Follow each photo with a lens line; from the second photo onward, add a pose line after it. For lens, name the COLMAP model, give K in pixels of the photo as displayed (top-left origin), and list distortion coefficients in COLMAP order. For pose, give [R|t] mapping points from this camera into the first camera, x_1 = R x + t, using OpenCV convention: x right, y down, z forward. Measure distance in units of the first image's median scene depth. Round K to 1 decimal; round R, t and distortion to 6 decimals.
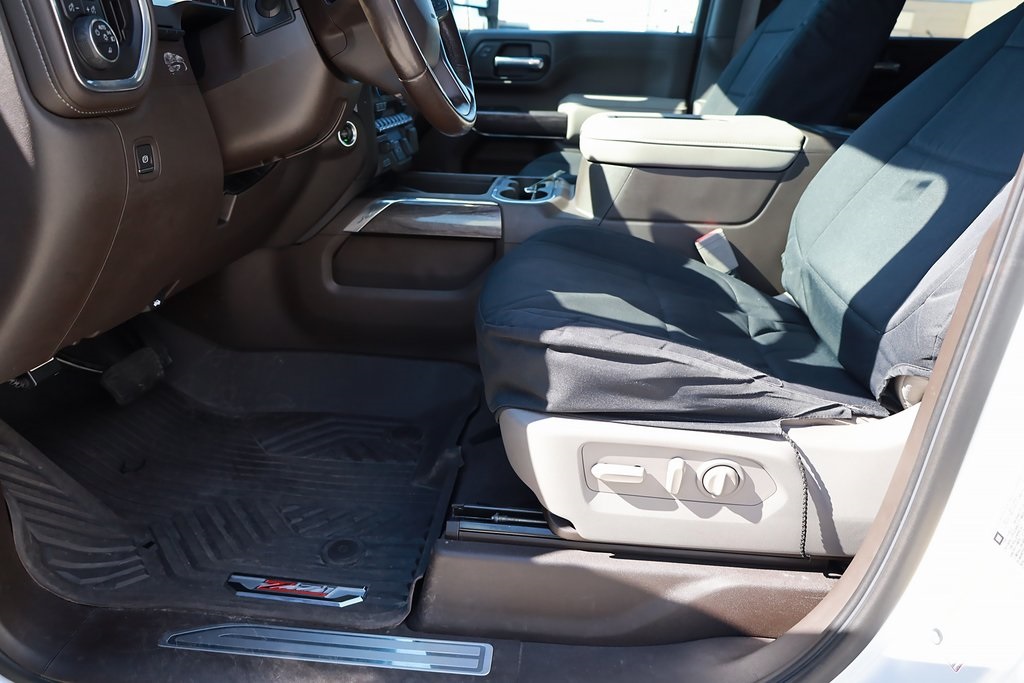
lens RADIAL K [[720.3, 0, 518.1], [0, 720.3, 345.1], [0, 0, 1]] dist [0.006680, -0.006730]
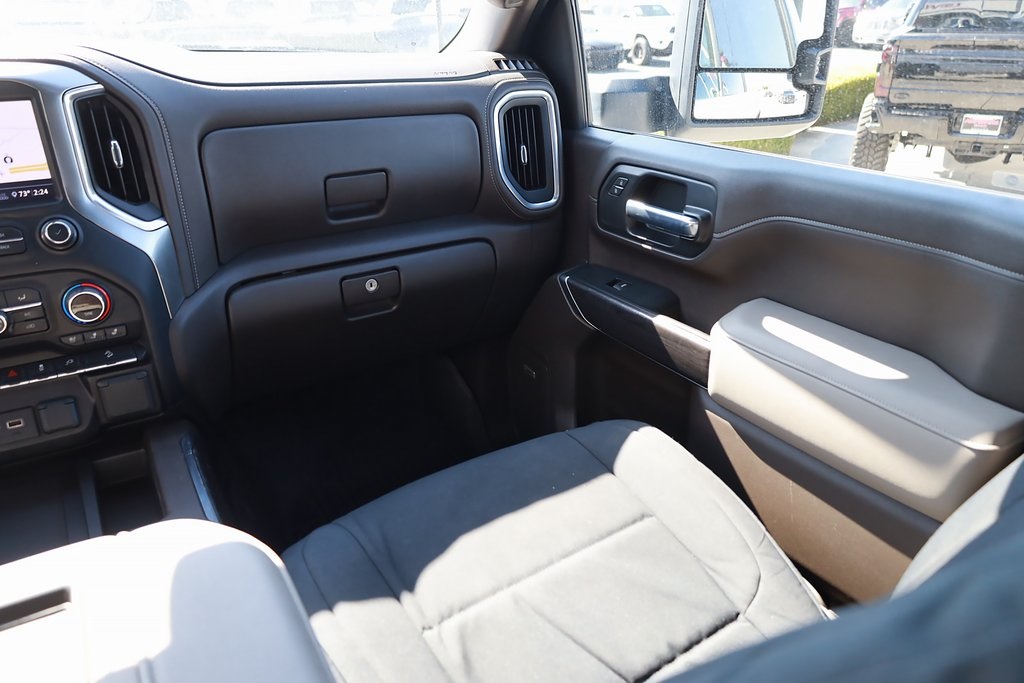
lens RADIAL K [[720.3, 0, 508.0], [0, 720.3, 345.0], [0, 0, 1]] dist [0.006680, -0.006730]
pose [[0.588726, 0.314164, -0.744783, 0.543391], [-0.277819, 0.943895, 0.178546, -0.606843], [0.759090, 0.101800, 0.642977, 1.016765]]
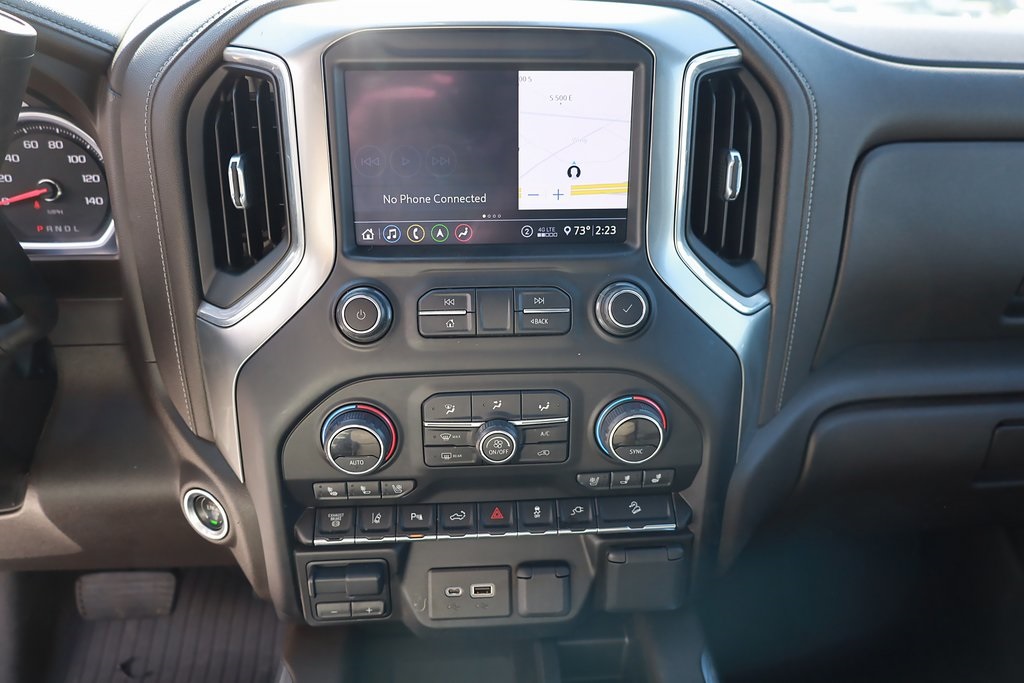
lens RADIAL K [[720.3, 0, 514.7], [0, 720.3, 346.4], [0, 0, 1]] dist [0.006680, -0.006730]
pose [[0.160542, 0.404418, -0.900374, 0.127662], [-0.366195, 0.871506, 0.326157, -0.556957], [0.916585, 0.277350, 0.288009, 0.966791]]
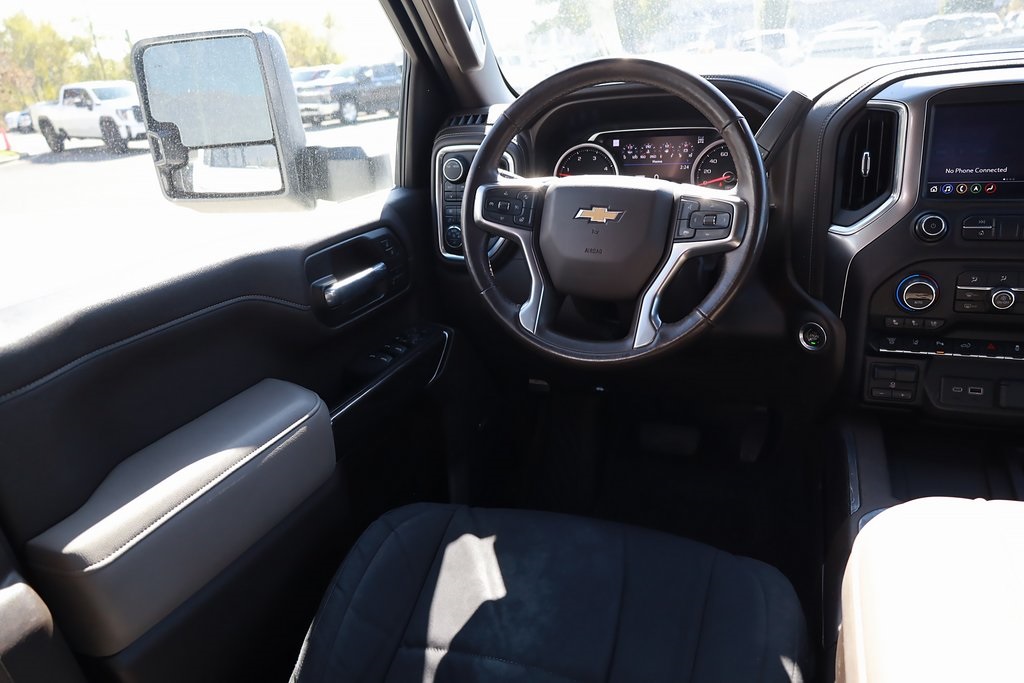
lens RADIAL K [[720.3, 0, 511.6], [0, 720.3, 343.9], [0, 0, 1]] dist [0.006680, -0.006730]
pose [[-0.282676, 0.346979, -0.894260, 0.578718], [-0.283739, 0.860315, 0.423498, -0.512711], [0.916289, 0.373449, -0.144739, 0.764659]]
